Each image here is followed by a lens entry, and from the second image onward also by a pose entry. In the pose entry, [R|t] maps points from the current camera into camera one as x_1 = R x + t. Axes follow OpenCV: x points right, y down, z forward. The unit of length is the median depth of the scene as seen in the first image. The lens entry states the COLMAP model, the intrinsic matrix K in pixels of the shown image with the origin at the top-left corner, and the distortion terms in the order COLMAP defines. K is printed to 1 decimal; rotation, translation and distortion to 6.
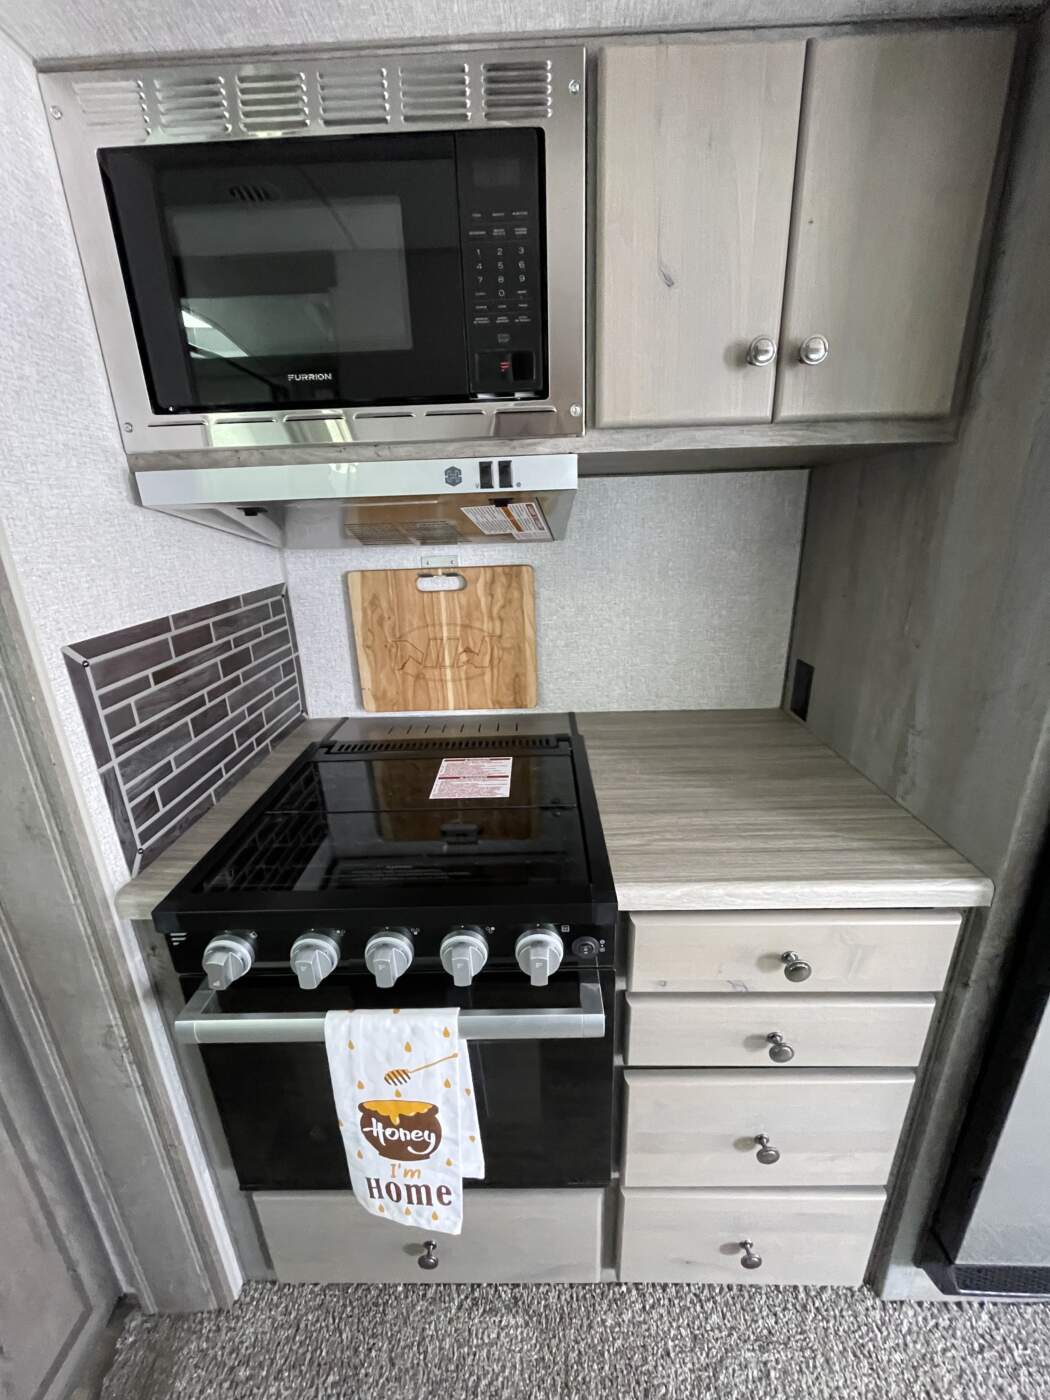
lens RADIAL K [[563.3, 0, 526.7], [0, 563.3, 701.2], [0, 0, 1]] dist [-0.003215, -0.000040]
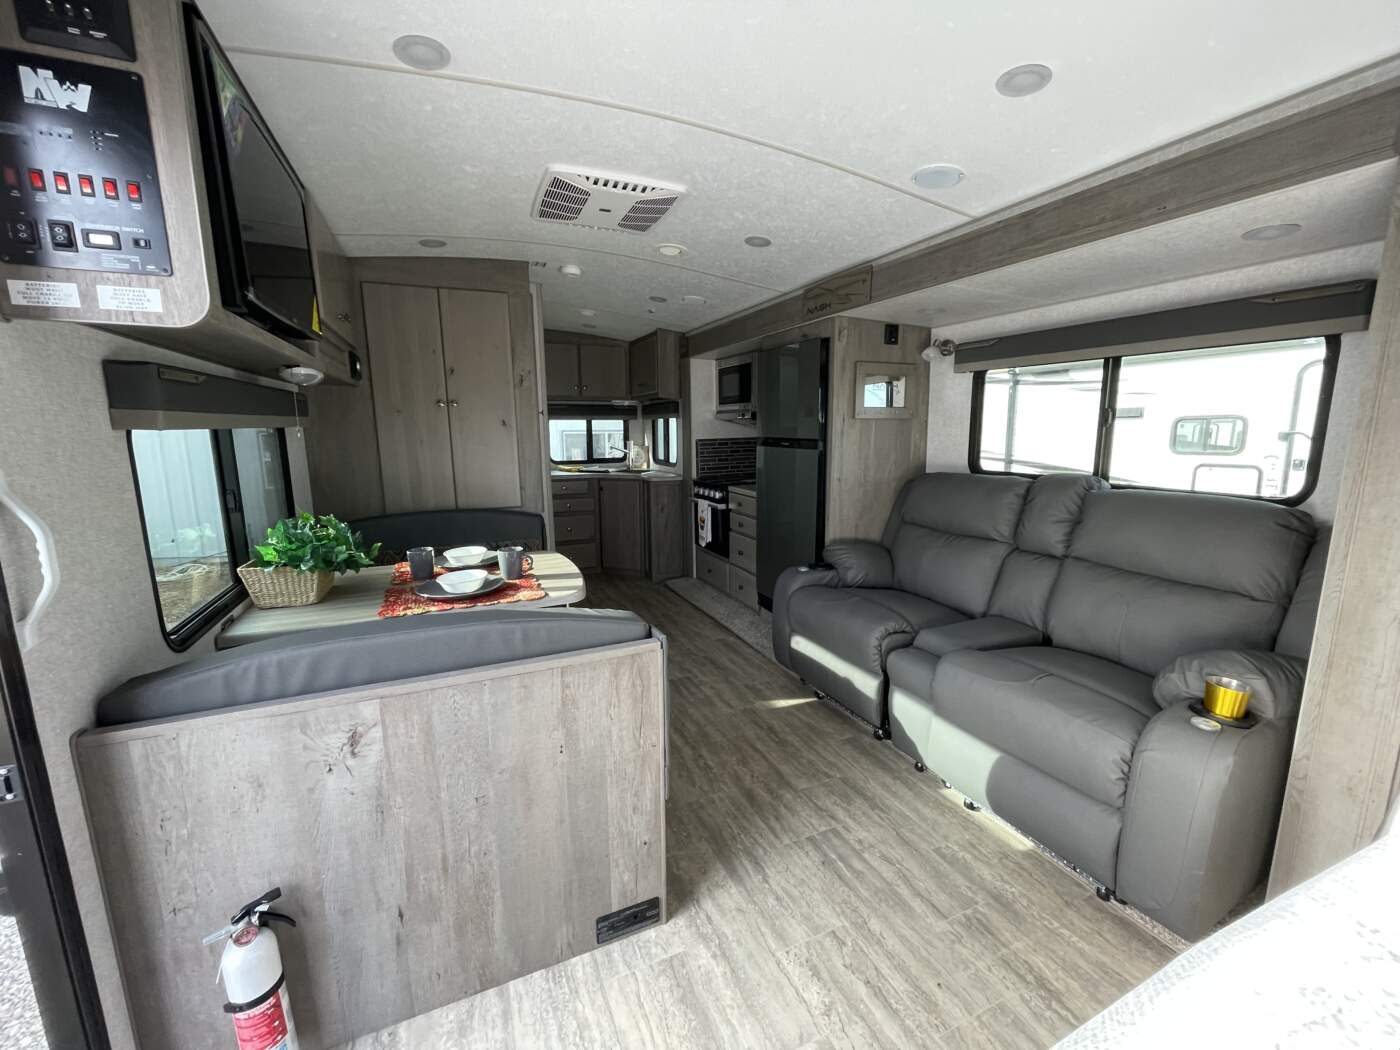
lens RADIAL K [[563.3, 0, 699.5], [0, 563.3, 523.9], [0, 0, 1]] dist [-0.003215, -0.000040]
pose [[0.426545, 0.180695, -0.886233, 4.052605], [-0.286845, 0.956285, 0.056919, 0.363040], [0.857776, 0.229933, 0.459730, -1.406925]]
